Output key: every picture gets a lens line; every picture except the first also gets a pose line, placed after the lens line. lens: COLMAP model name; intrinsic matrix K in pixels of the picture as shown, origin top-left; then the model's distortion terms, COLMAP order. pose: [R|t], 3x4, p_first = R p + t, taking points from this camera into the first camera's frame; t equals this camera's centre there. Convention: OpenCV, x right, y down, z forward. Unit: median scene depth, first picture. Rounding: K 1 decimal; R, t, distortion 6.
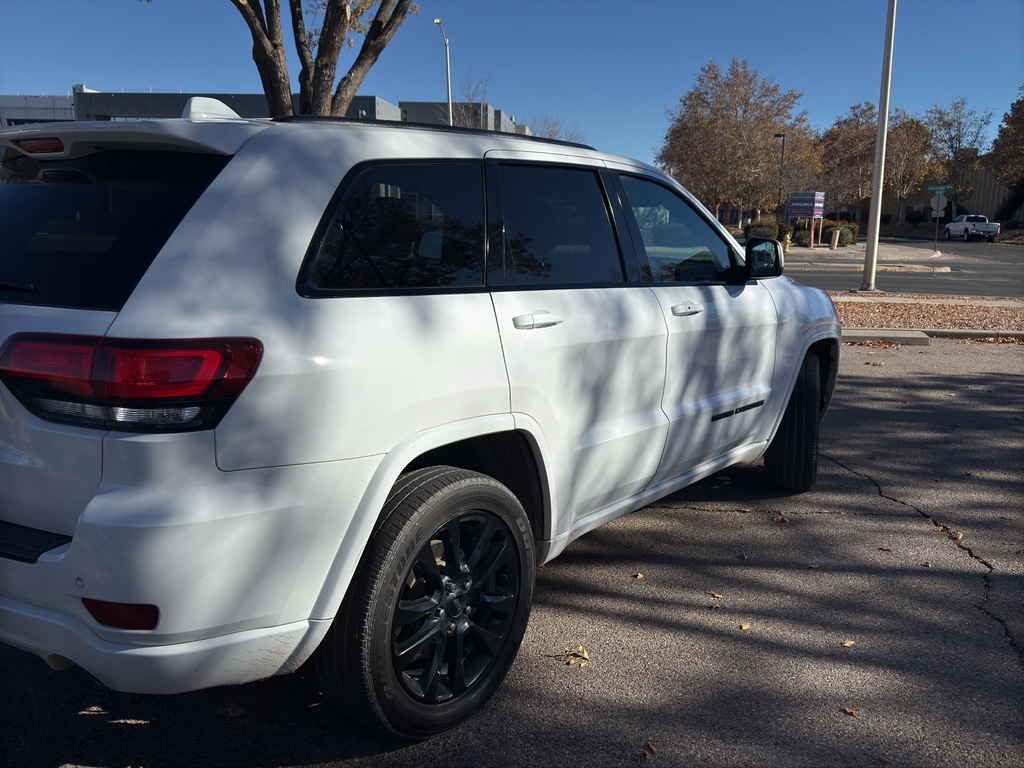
lens RADIAL K [[898.9, 0, 512.0], [0, 898.9, 384.0], [0, 0, 1]] dist [0.036783, -0.022069]
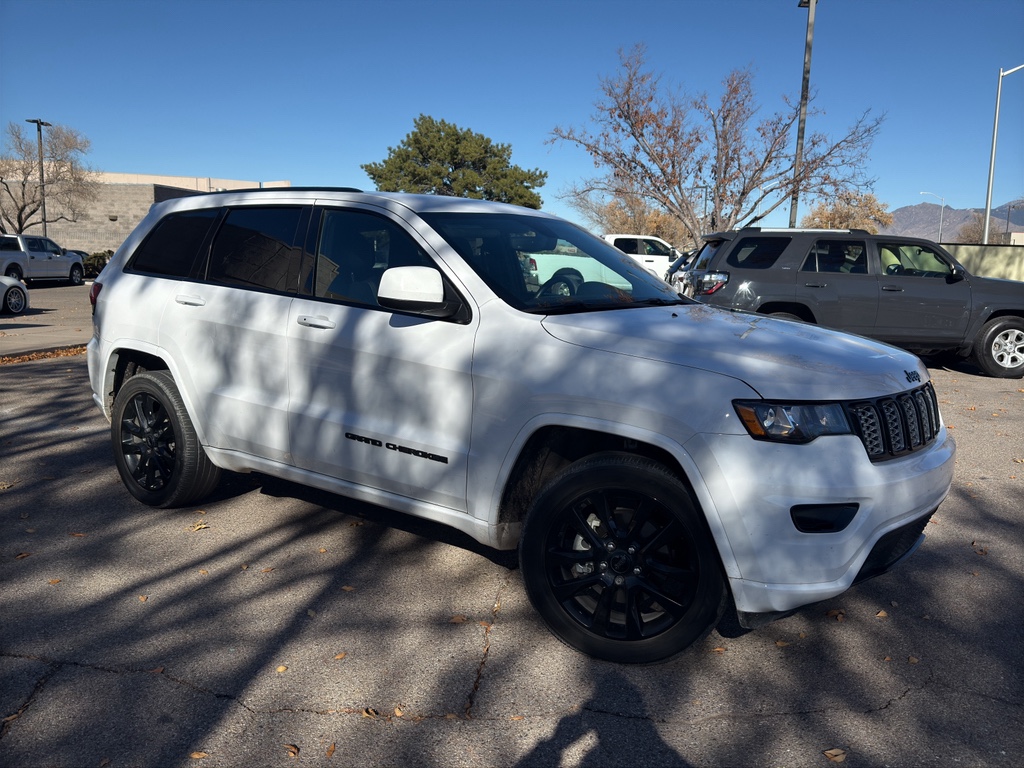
lens RADIAL K [[898.9, 0, 512.0], [0, 898.9, 384.0], [0, 0, 1]] dist [0.036783, -0.022069]
pose [[-0.016828, 0.122276, -0.992353, 1.530398], [-0.212858, 0.969305, 0.123046, -0.230389], [0.976938, 0.213301, 0.009716, 1.438564]]
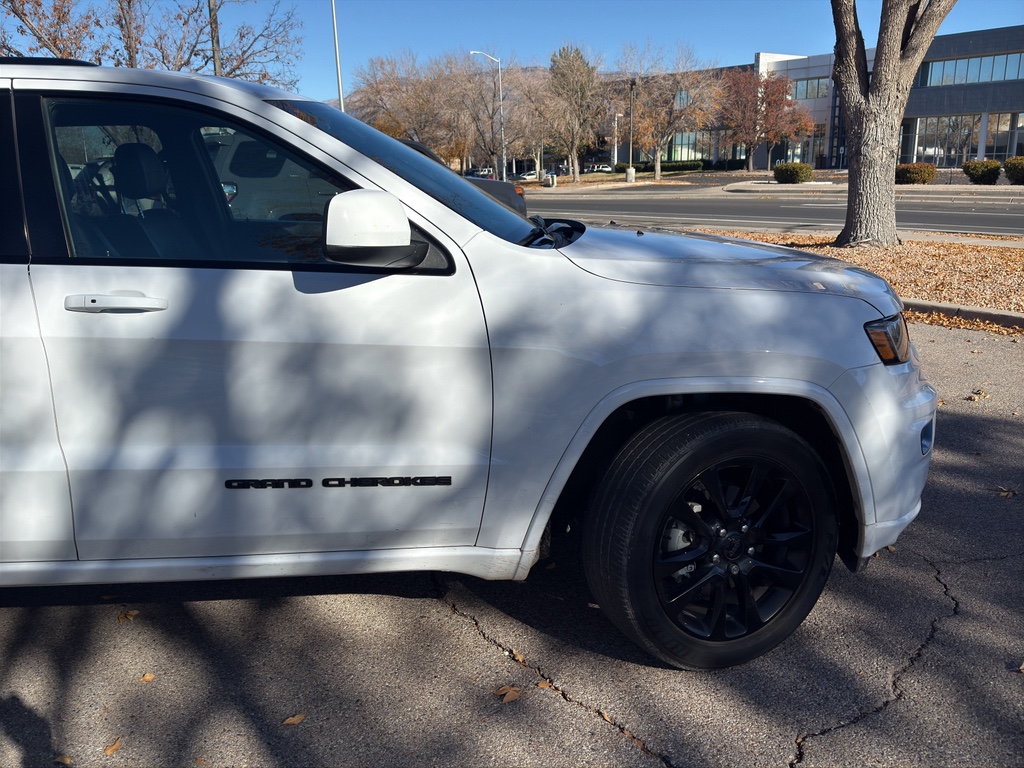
lens RADIAL K [[898.9, 0, 512.0], [0, 898.9, 384.0], [0, 0, 1]] dist [0.036783, -0.022069]
pose [[0.655420, 0.148212, -0.740580, 0.993155], [-0.110957, 0.988812, 0.099692, -0.140895], [0.747070, 0.016833, 0.664532, 0.907745]]
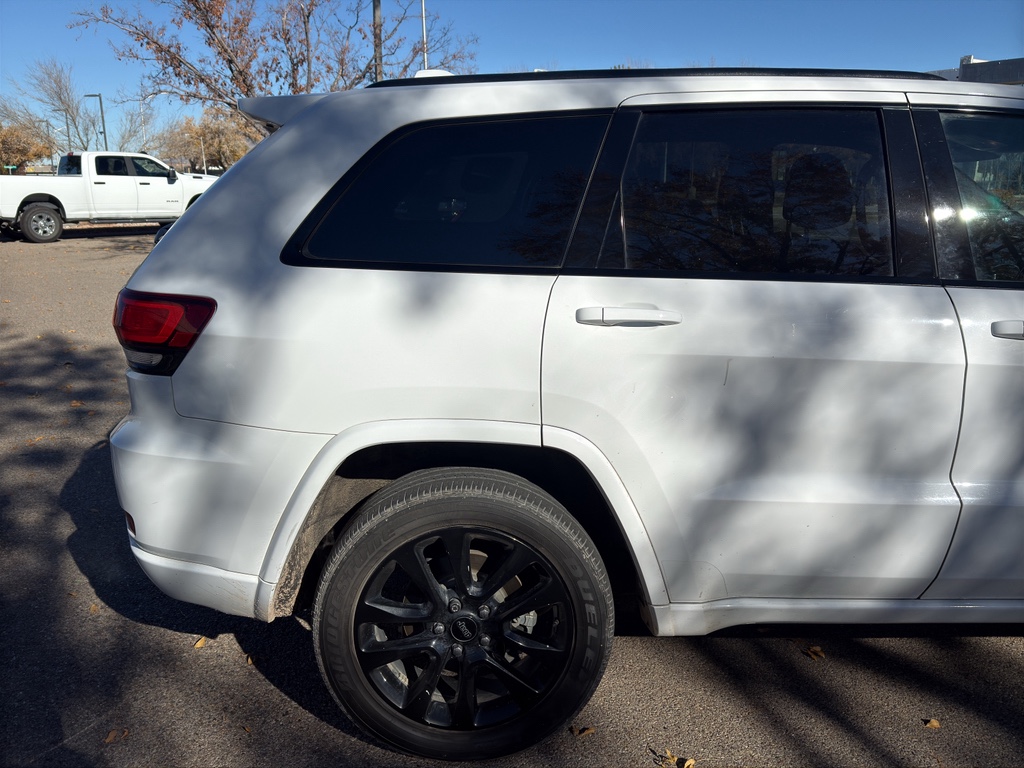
lens RADIAL K [[898.9, 0, 512.0], [0, 898.9, 384.0], [0, 0, 1]] dist [0.036783, -0.022069]
pose [[0.619774, 0.154183, -0.769485, 0.510828], [-0.134449, 0.986875, 0.089452, -0.062911], [0.773178, 0.048016, 0.632369, 0.400239]]
